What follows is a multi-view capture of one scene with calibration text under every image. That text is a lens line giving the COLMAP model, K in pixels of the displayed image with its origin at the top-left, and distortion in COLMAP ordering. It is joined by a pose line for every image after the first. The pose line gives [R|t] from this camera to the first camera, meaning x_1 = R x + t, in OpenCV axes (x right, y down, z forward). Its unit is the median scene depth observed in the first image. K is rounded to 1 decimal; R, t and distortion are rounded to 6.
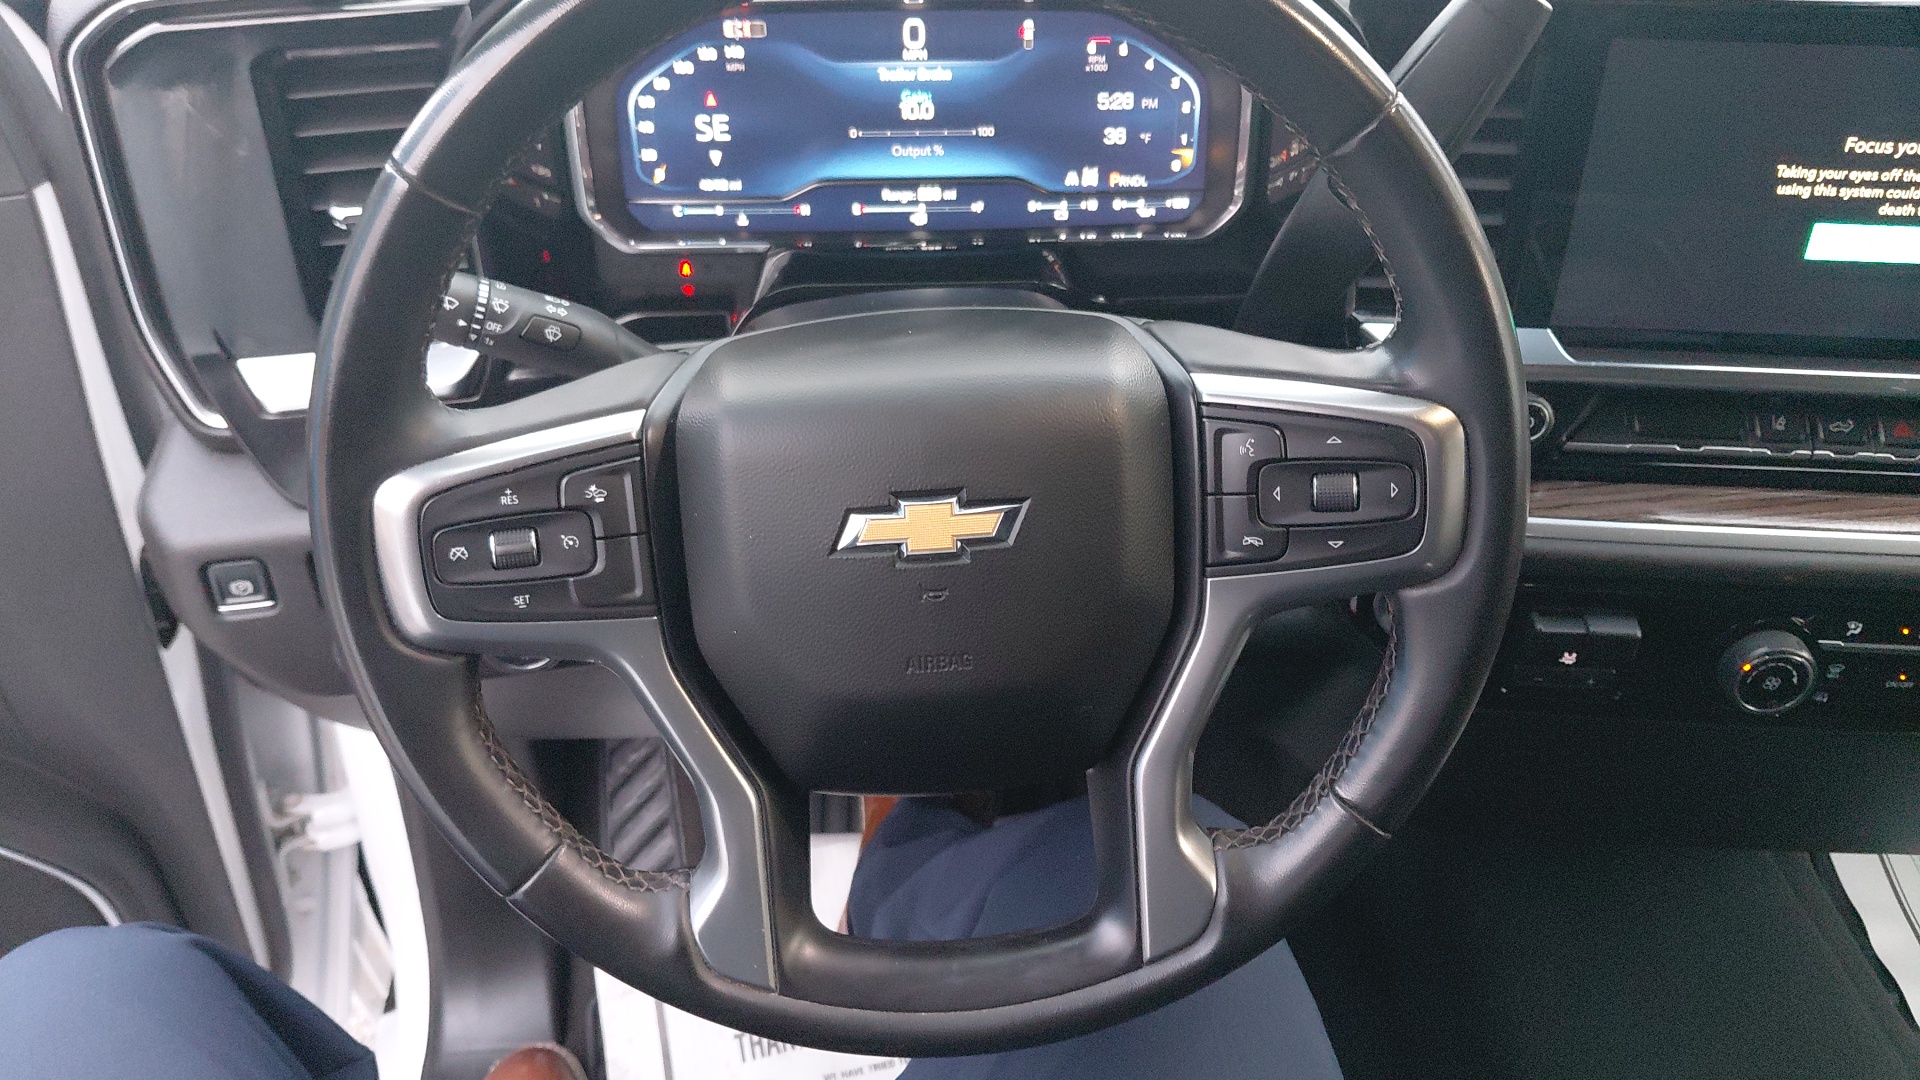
lens RADIAL K [[1496.0, 0, 995.1], [0, 1496.0, 541.5], [0, 0, 1]] dist [0.077679, -0.123511]
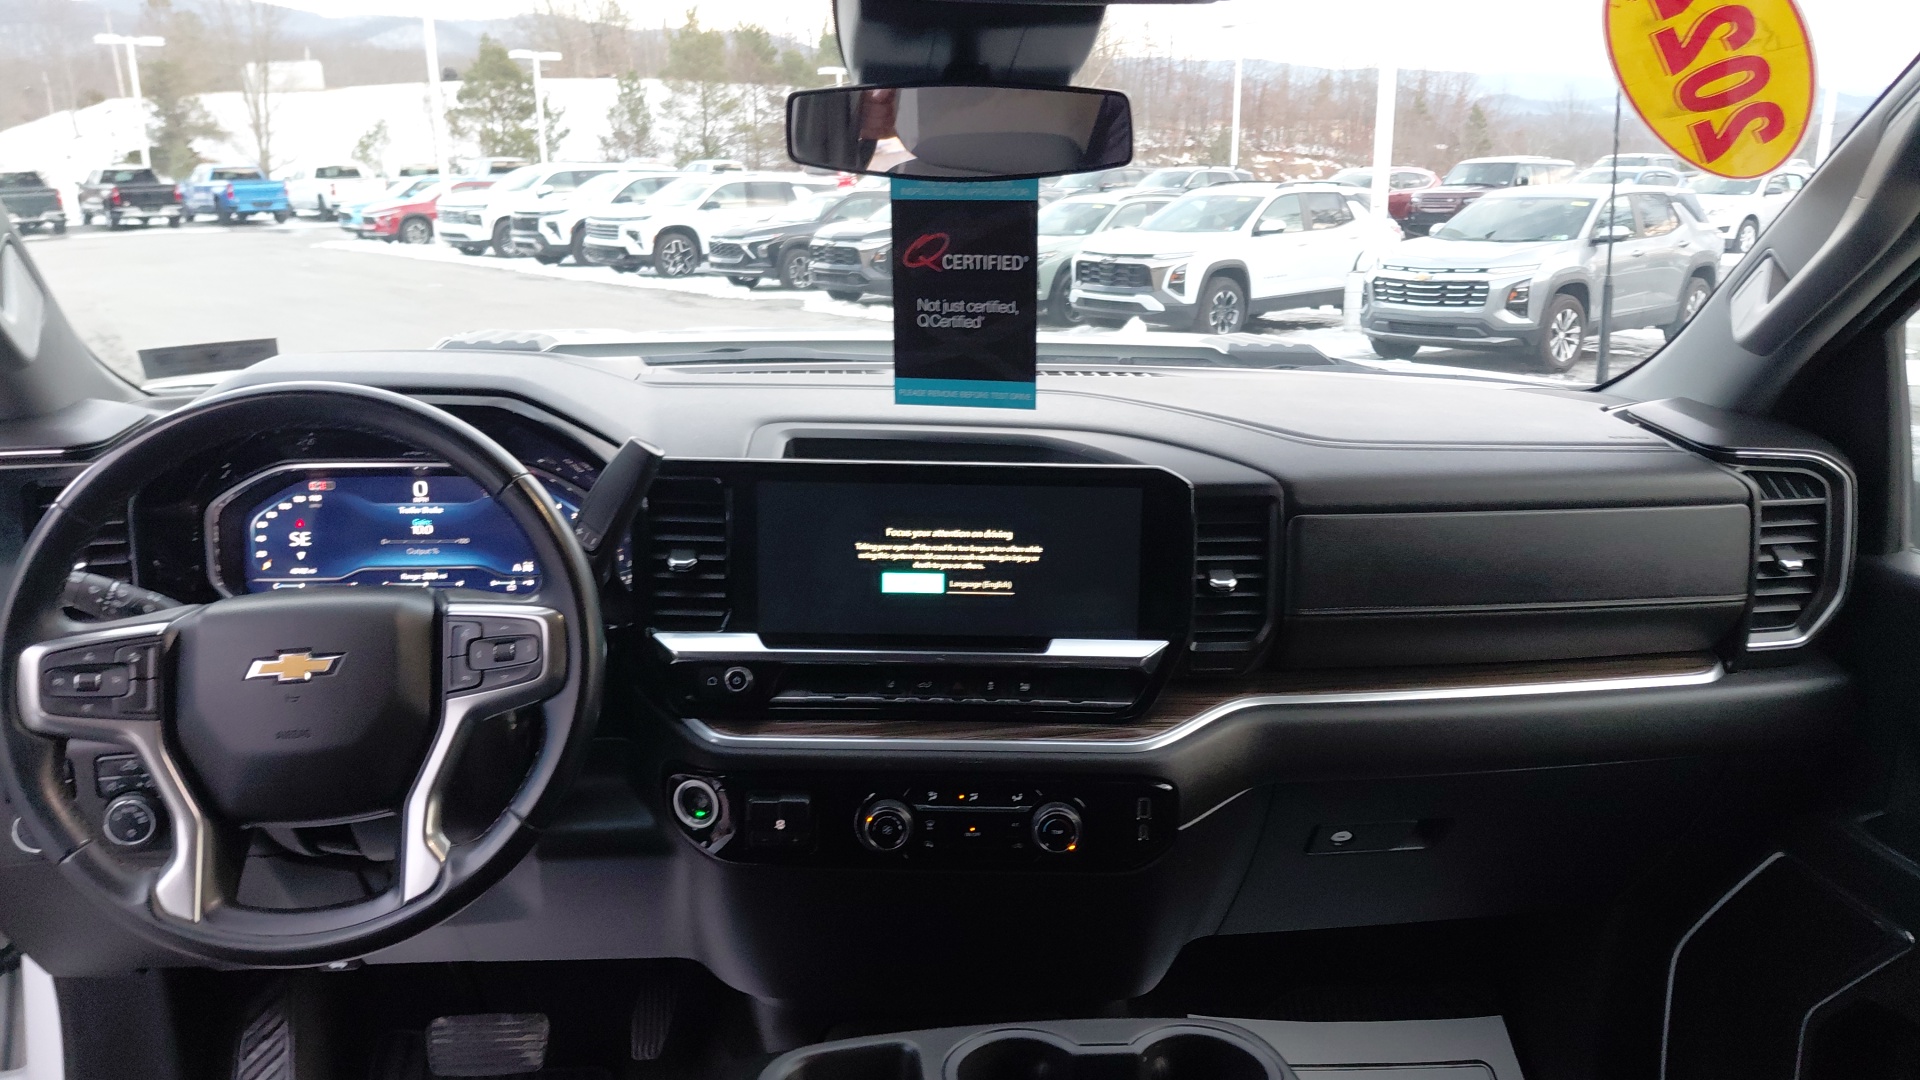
lens RADIAL K [[1414.8, 0, 967.4], [0, 1414.8, 542.7], [0, 0, 1]] dist [0.078335, -0.141608]
pose [[0.997090, -0.007566, 0.075852, 0.466191], [0.034985, 0.929495, -0.367172, 0.373495], [-0.067726, 0.368758, 0.927055, -0.609186]]
